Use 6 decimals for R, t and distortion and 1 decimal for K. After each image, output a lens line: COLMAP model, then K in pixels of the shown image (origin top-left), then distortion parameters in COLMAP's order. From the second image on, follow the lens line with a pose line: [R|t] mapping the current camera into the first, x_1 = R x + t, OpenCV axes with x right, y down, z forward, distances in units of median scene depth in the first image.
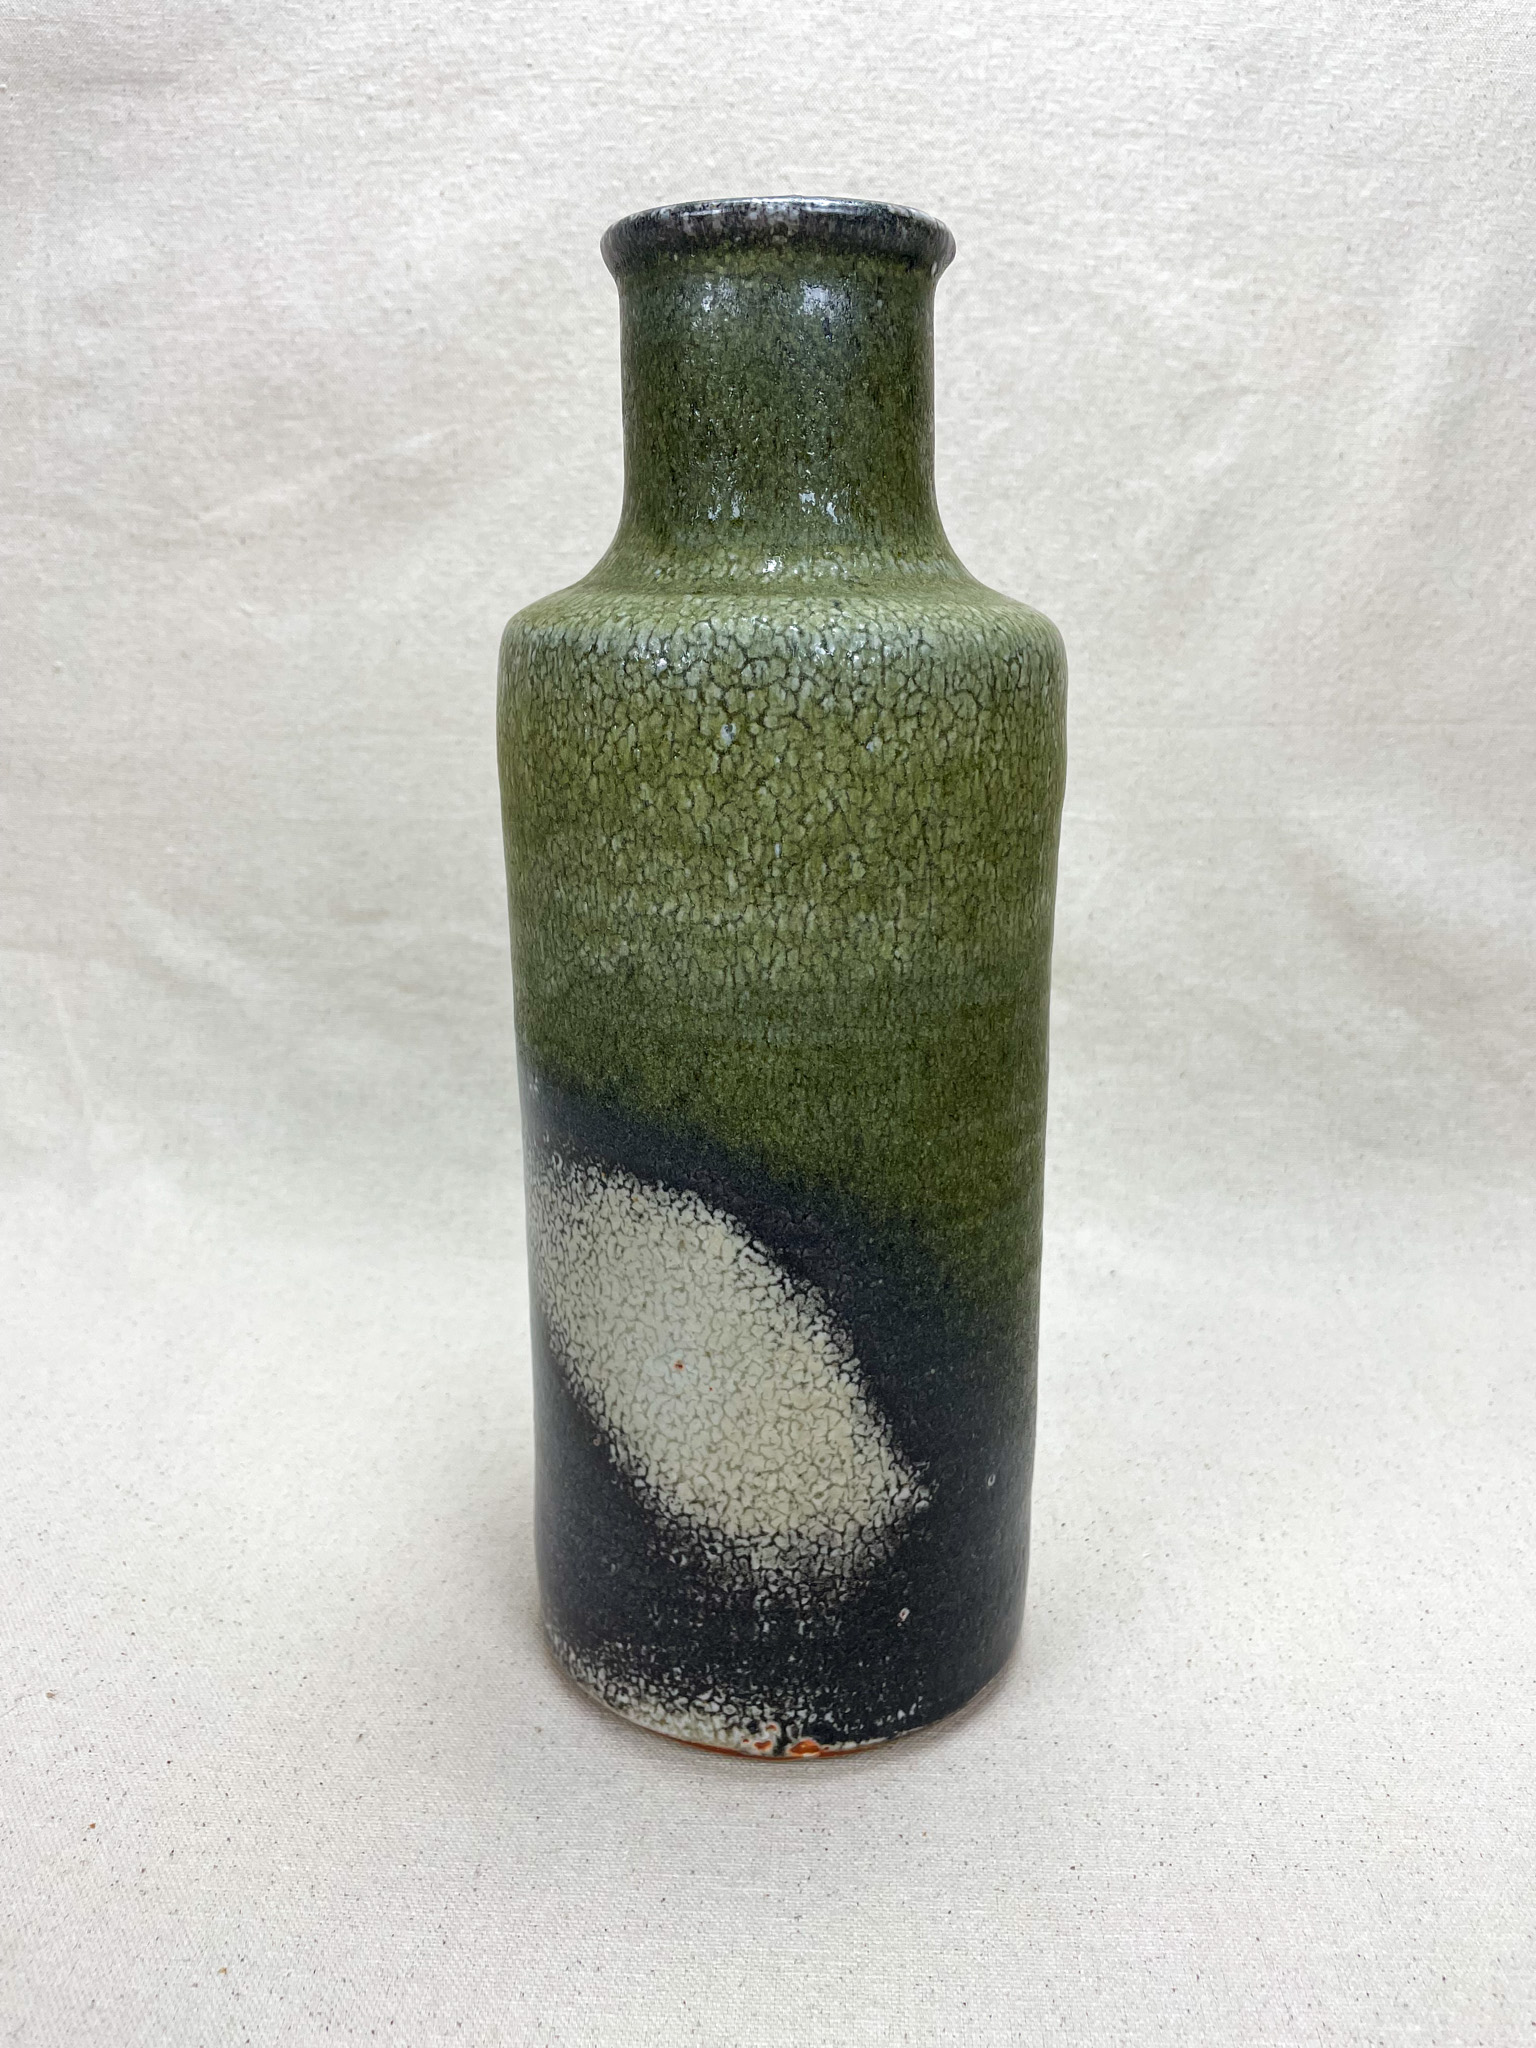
lens RADIAL K [[1569.2, 0, 782.0], [0, 1569.2, 1016.6], [0, 0, 1]] dist [0.062370, -0.102176]
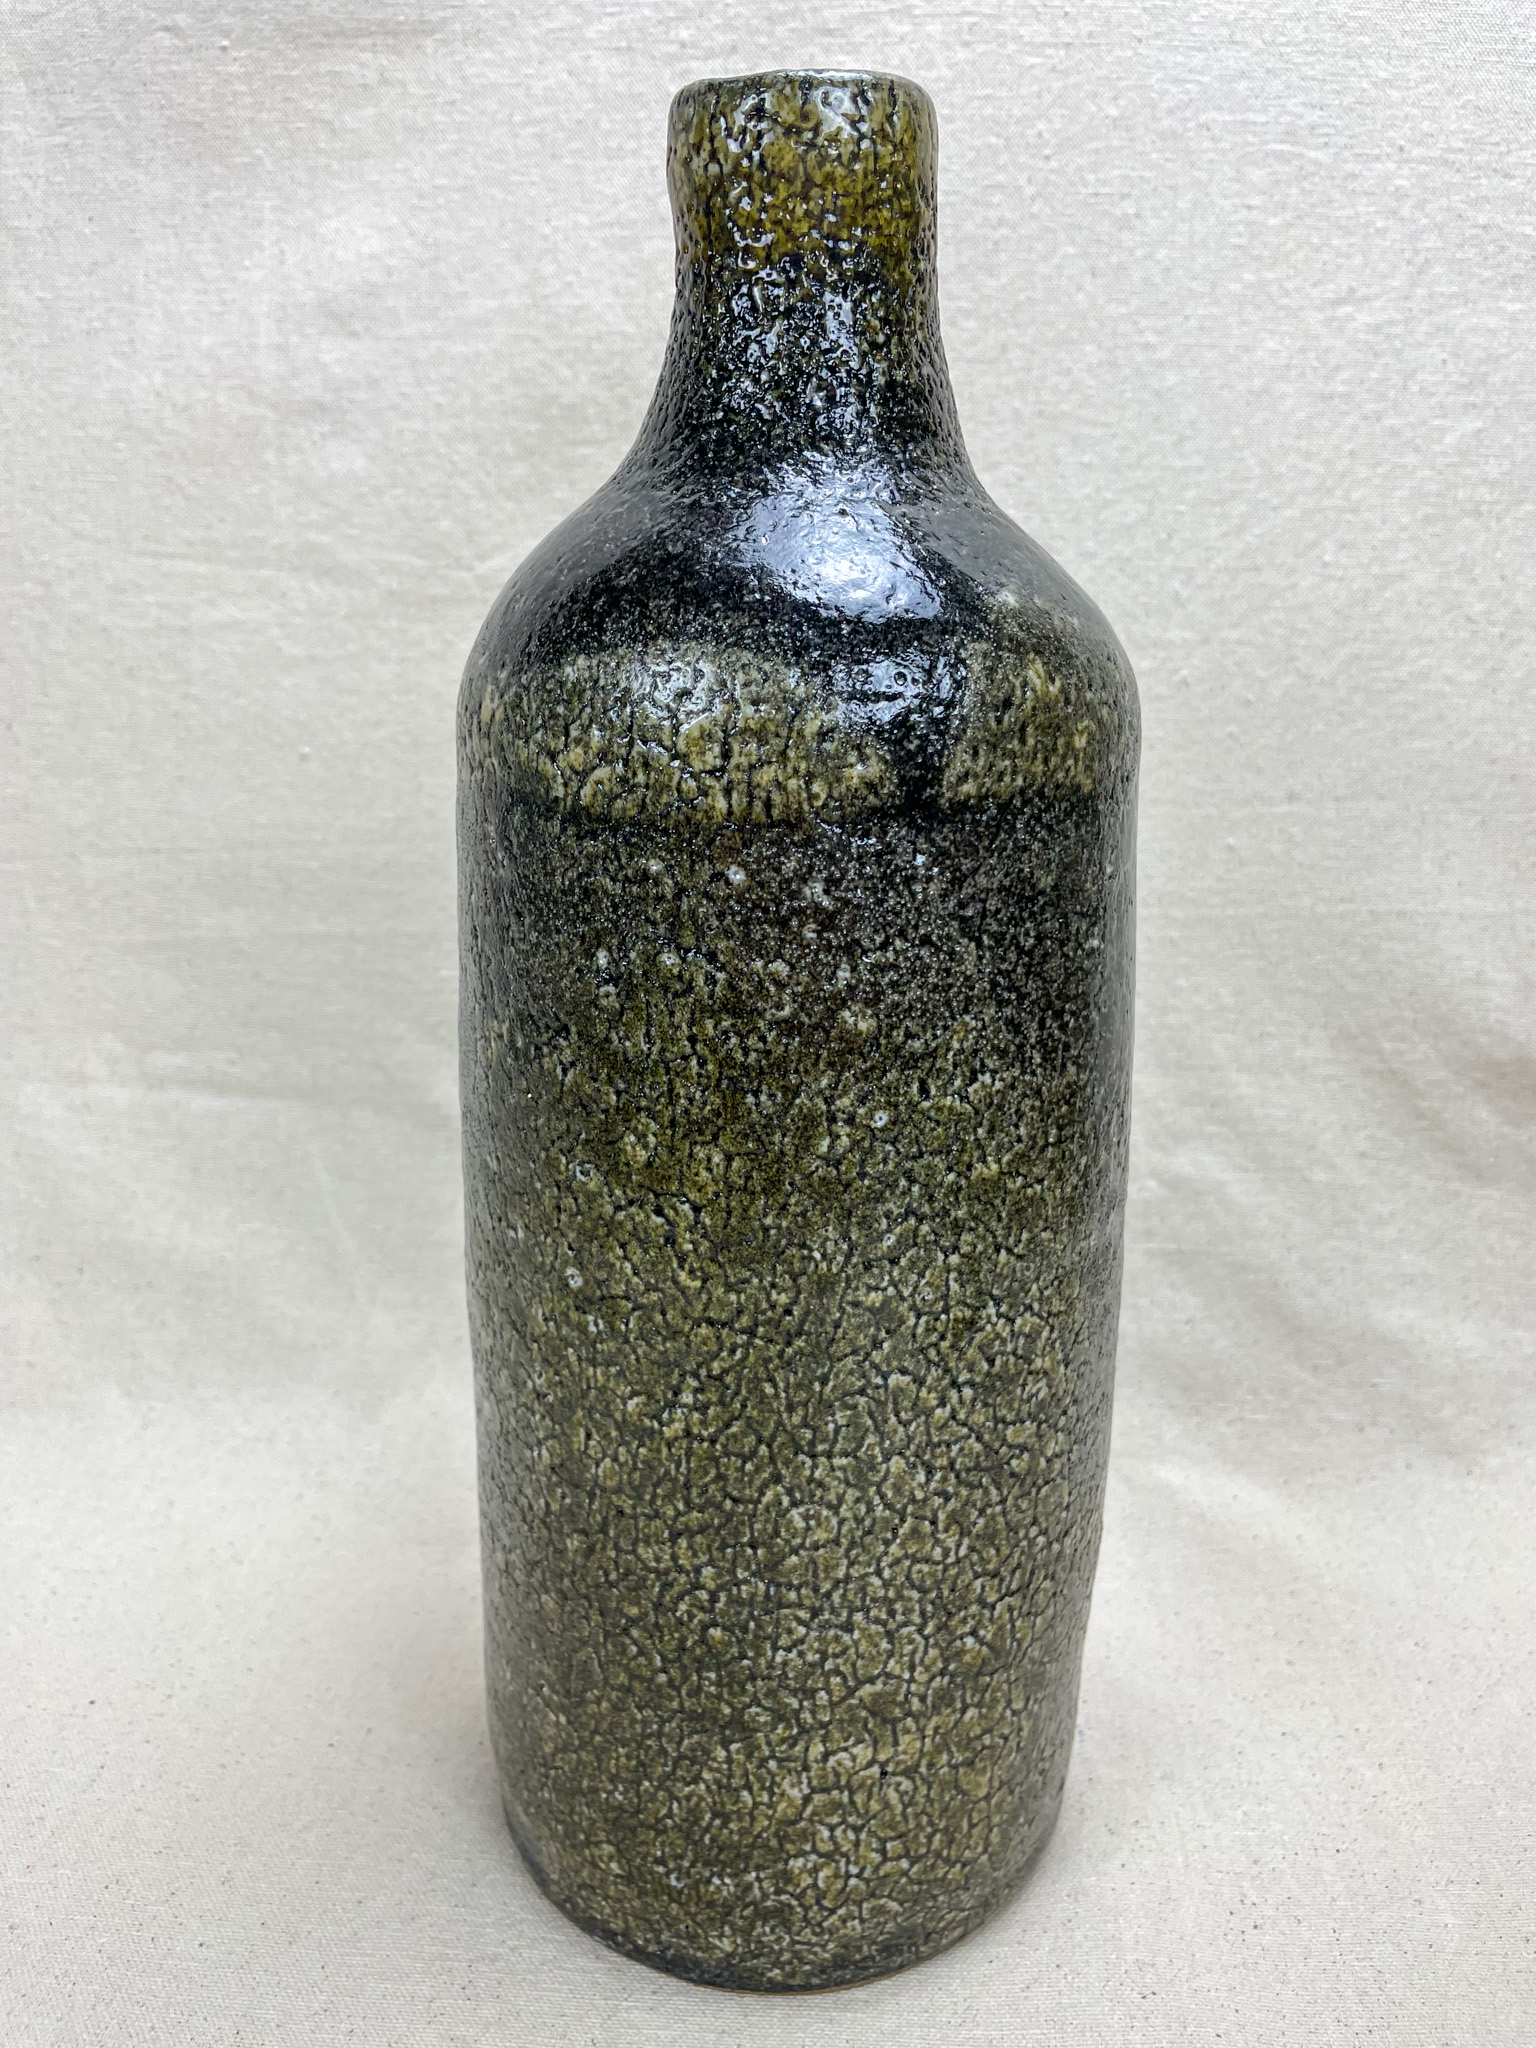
lens RADIAL K [[1569.2, 0, 758.9], [0, 1569.2, 1013.3], [0, 0, 1]] dist [0.062370, -0.102176]
pose [[0.999545, -0.020170, -0.022418, -0.210463], [0.020265, 0.999787, 0.004030, -0.086272], [0.022332, -0.004483, 0.999741, 0.186274]]
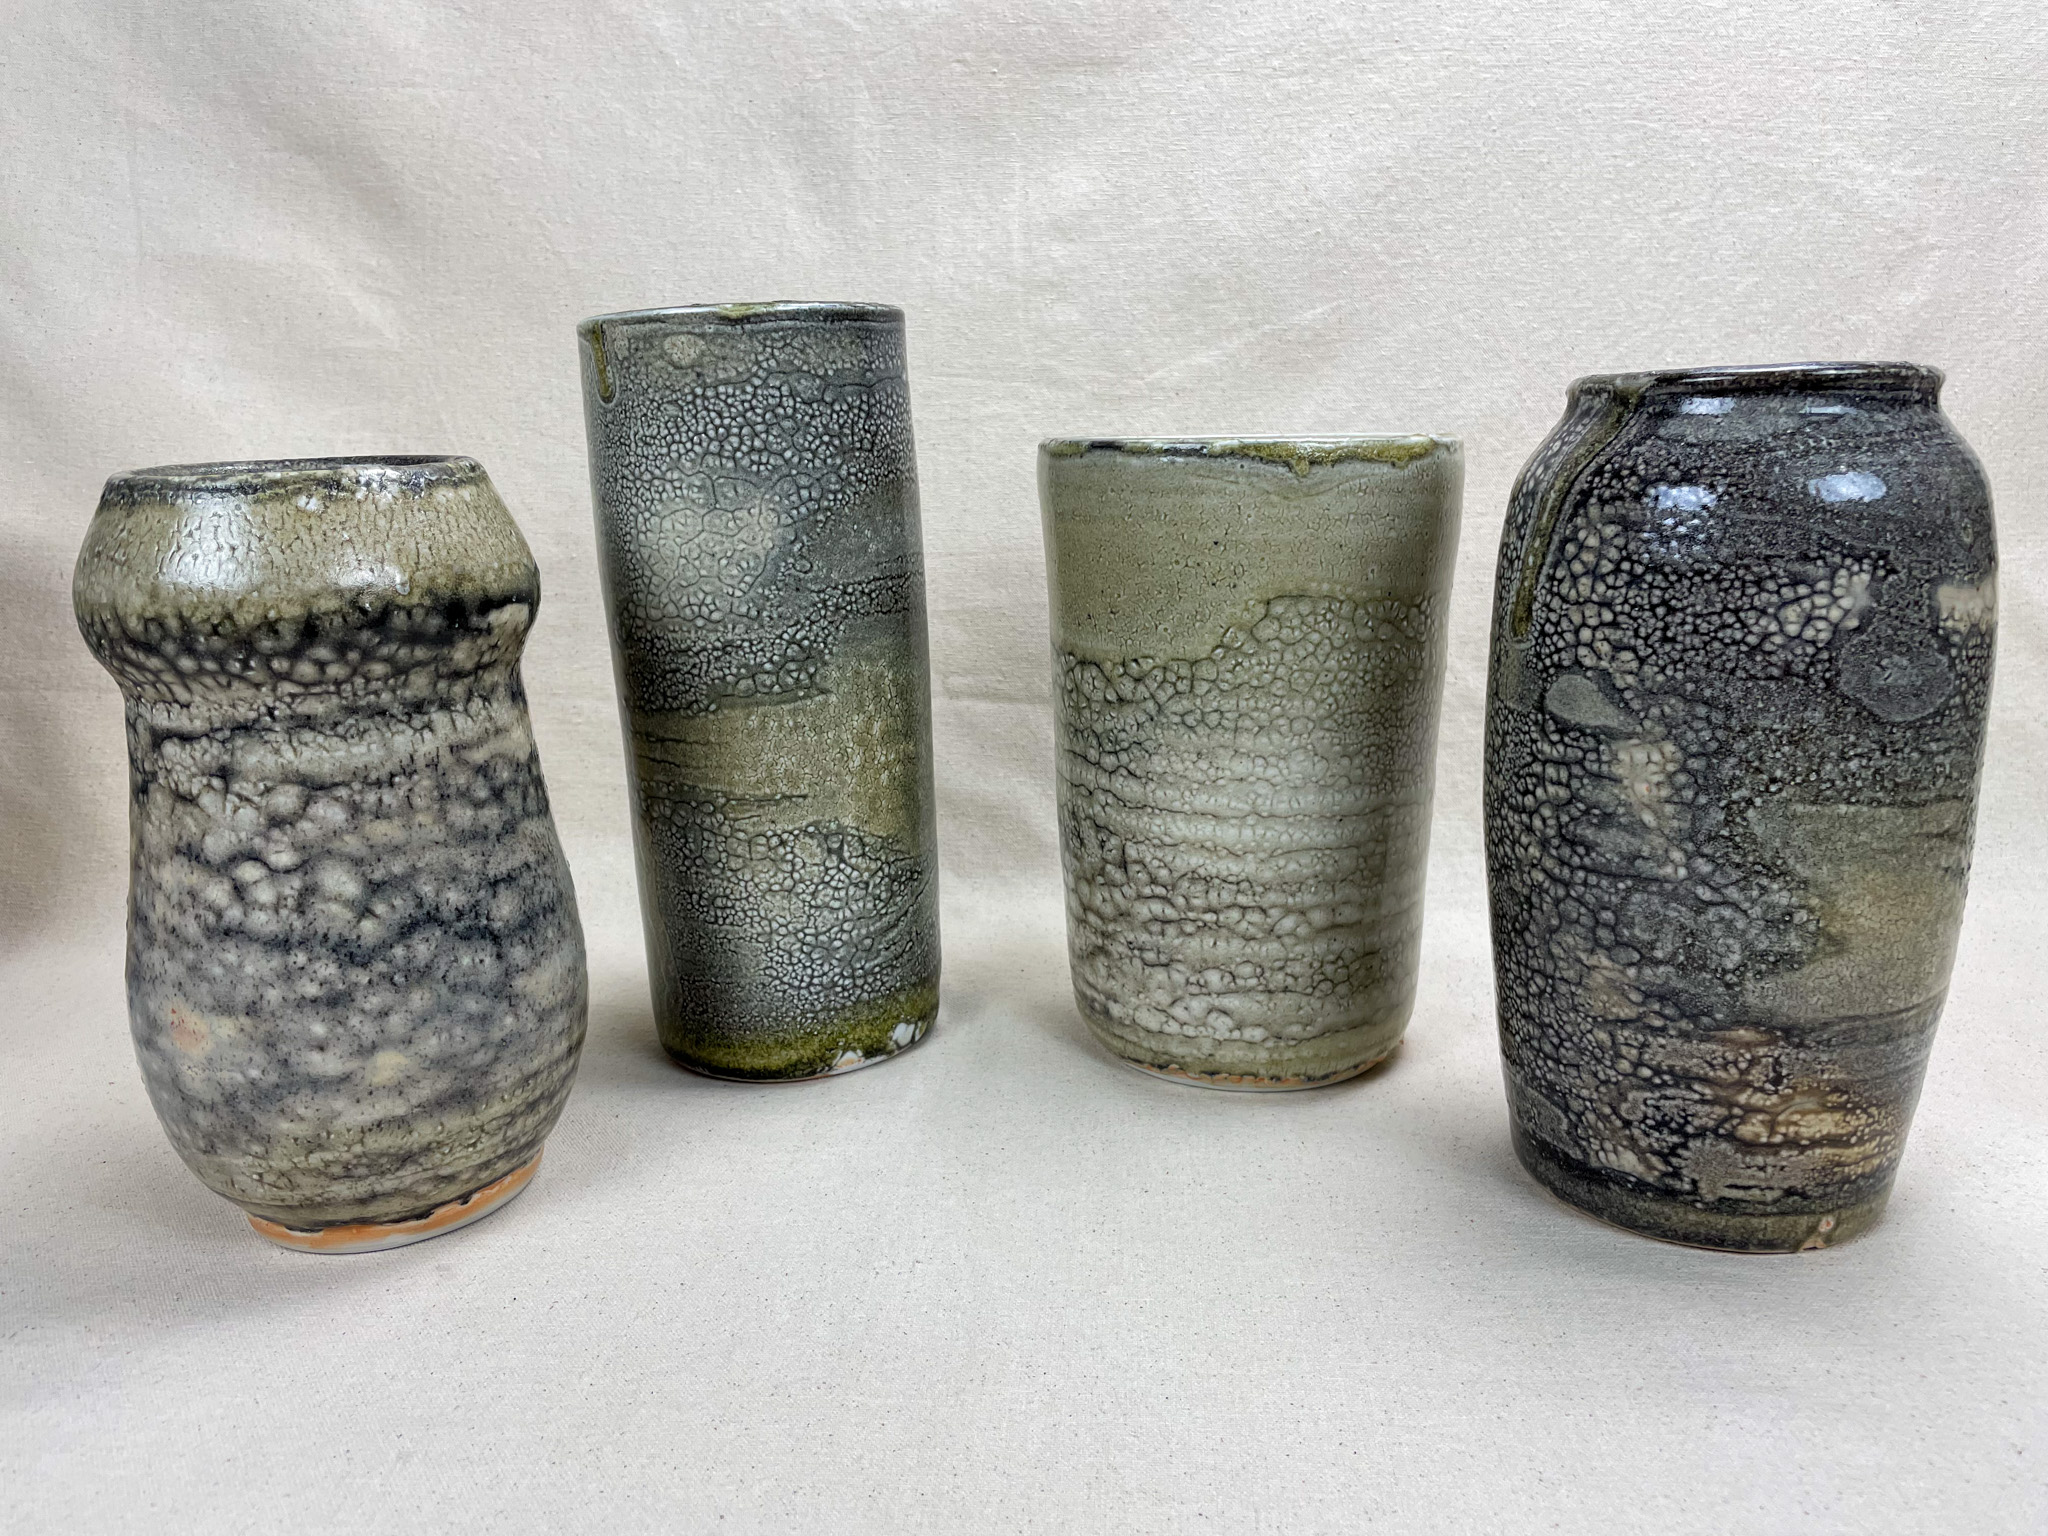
lens RADIAL K [[1569.2, 0, 1012.3], [0, 1569.2, 736.6], [0, 0, 1]] dist [0.062370, -0.102176]
pose [[0.998818, -0.039556, -0.028243, -0.465349], [0.037810, 0.997490, -0.059867, 0.069426], [0.030540, 0.058729, 0.997807, -0.338227]]
